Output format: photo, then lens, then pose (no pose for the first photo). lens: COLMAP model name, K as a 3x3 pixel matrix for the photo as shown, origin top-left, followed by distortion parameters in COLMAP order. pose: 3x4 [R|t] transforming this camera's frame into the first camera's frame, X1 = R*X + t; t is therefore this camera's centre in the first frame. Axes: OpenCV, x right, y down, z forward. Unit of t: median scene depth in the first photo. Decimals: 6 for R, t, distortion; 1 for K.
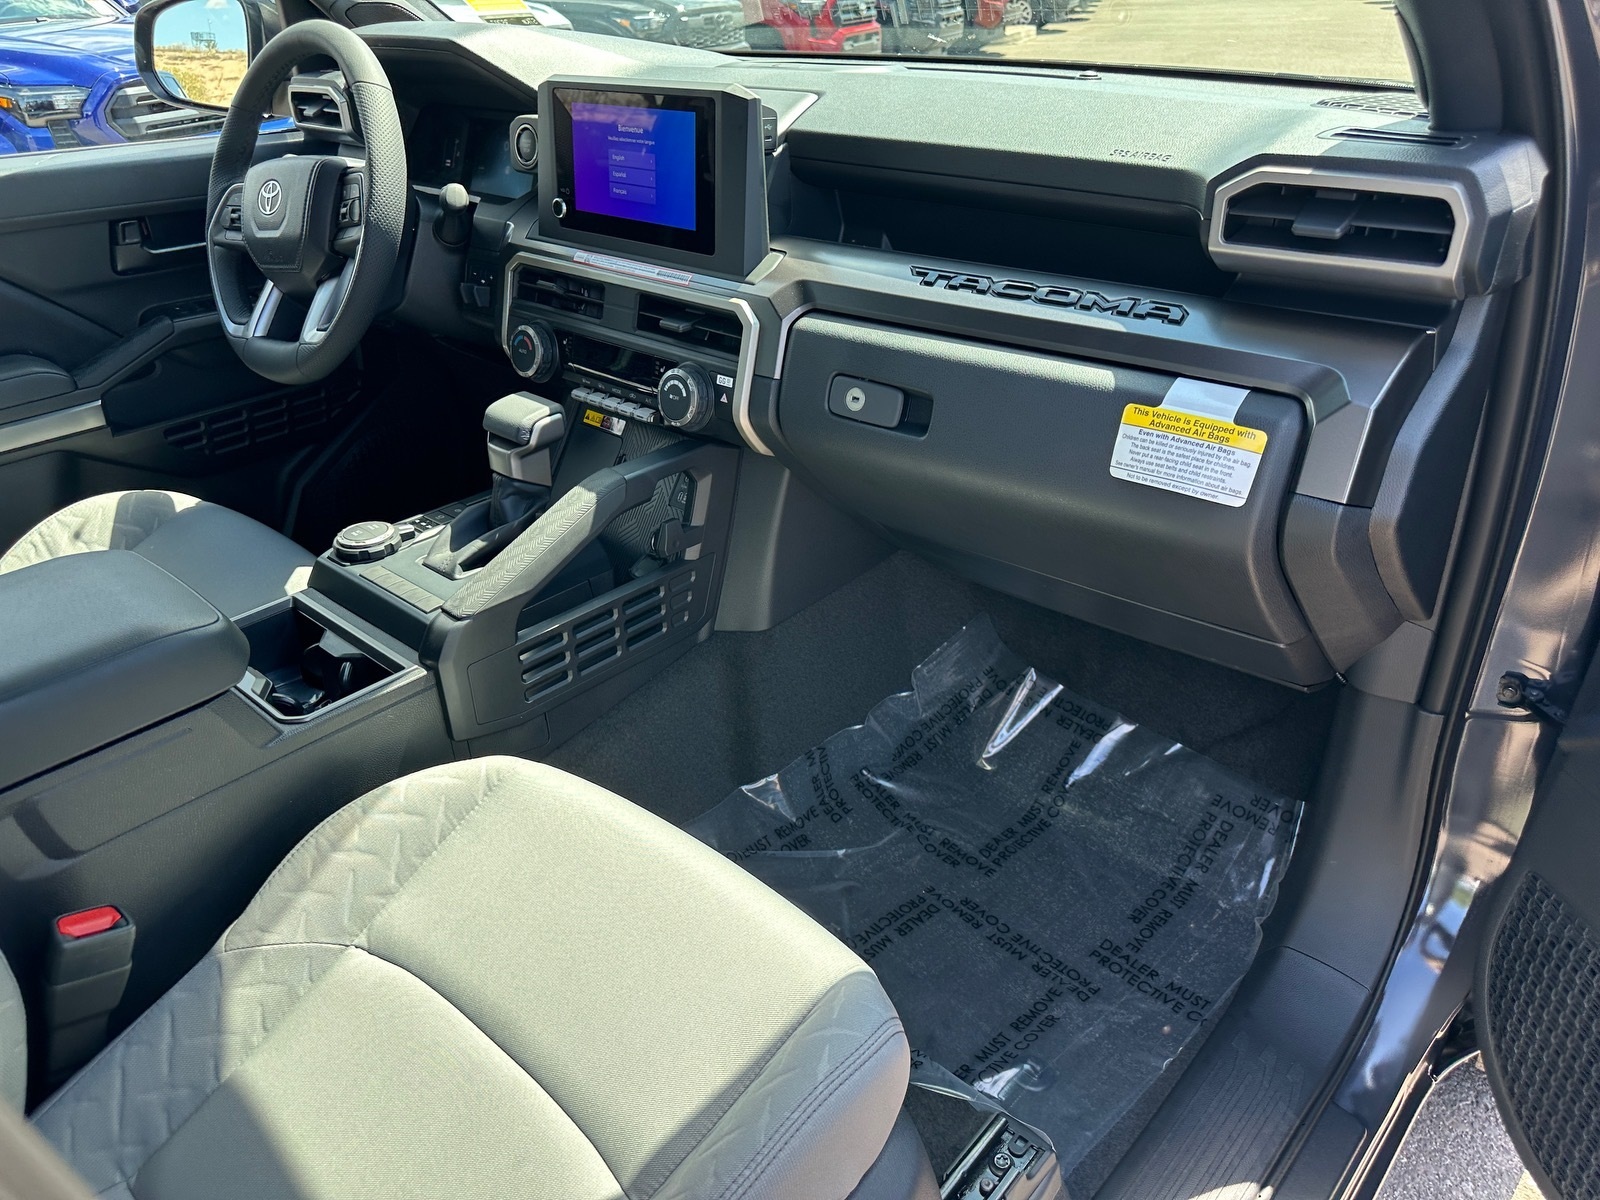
lens RADIAL K [[1144.3, 0, 807.0], [0, 1144.3, 597.2], [0, 0, 1]] dist [0.006028, -0.013965]
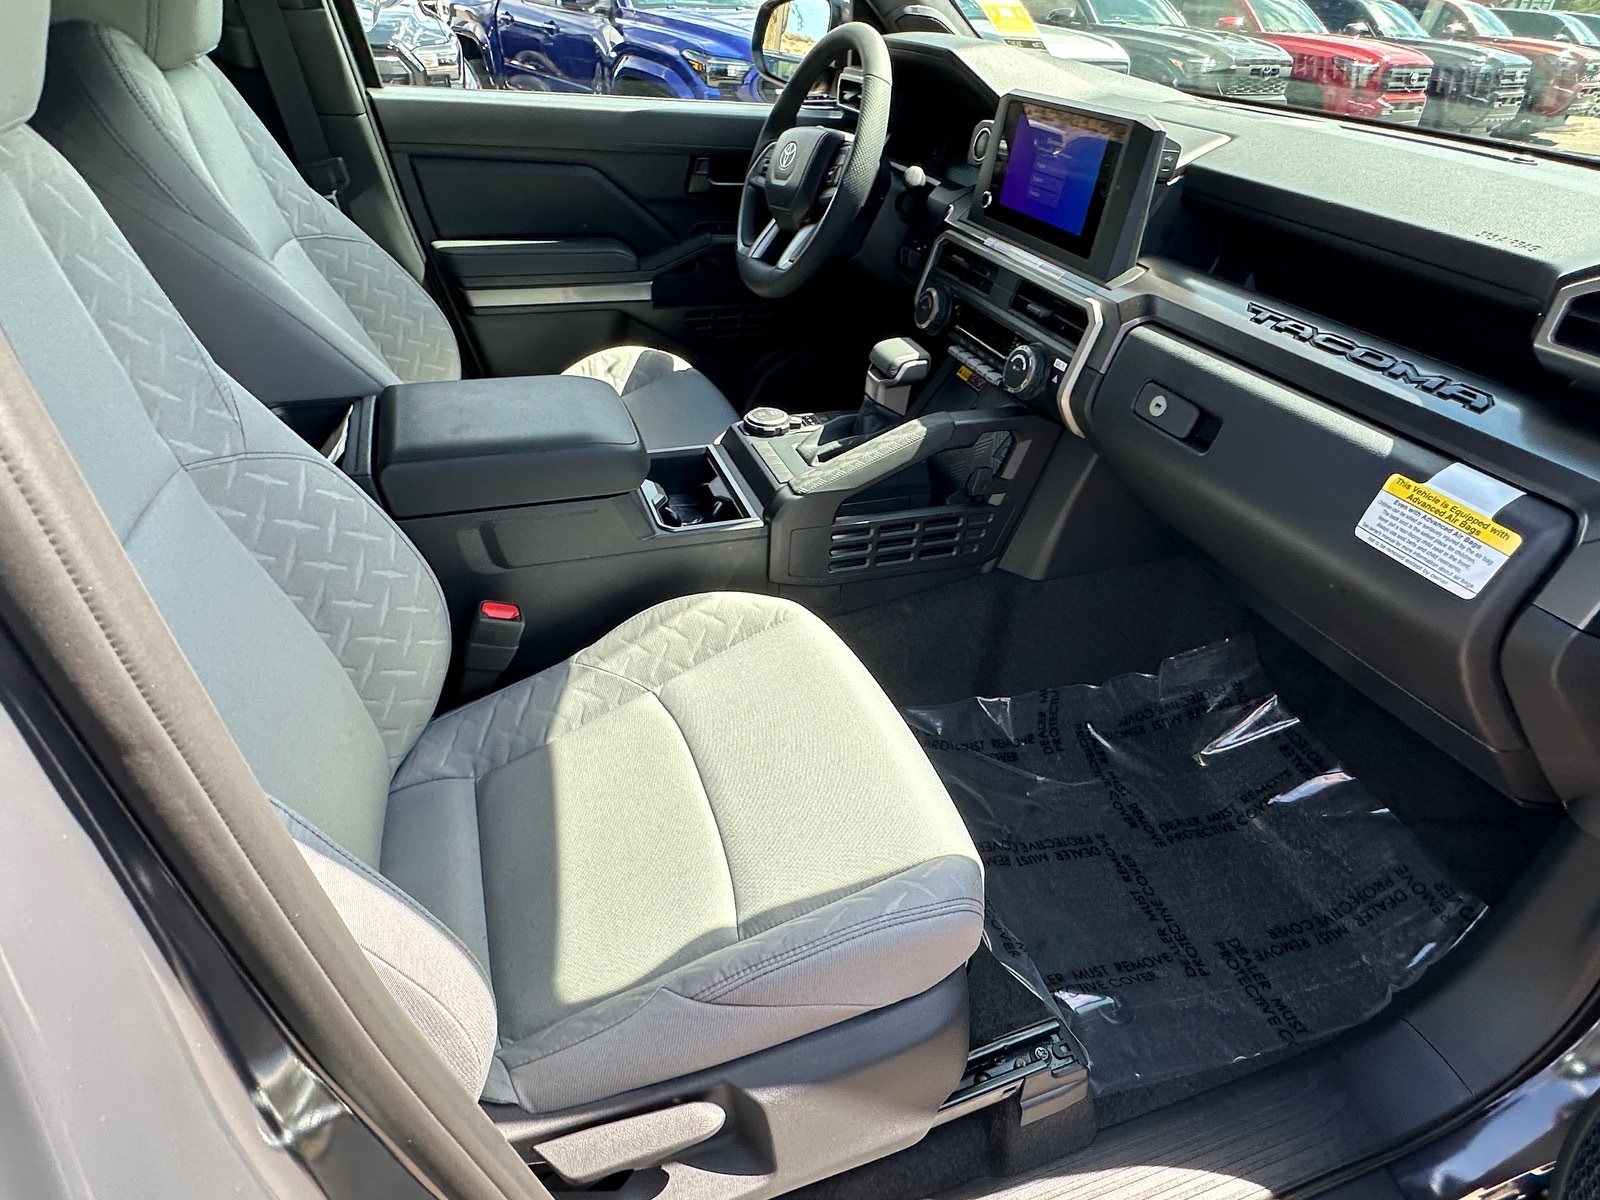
lens RADIAL K [[922.2, 0, 807.3], [0, 922.2, 595.0], [0, 0, 1]] dist [-0.015401, 0.007826]
pose [[0.878809, 0.323611, -0.350671, 0.102722], [-0.298324, 0.946173, 0.125537, -0.006435], [0.372420, -0.005709, 0.928047, 0.015466]]
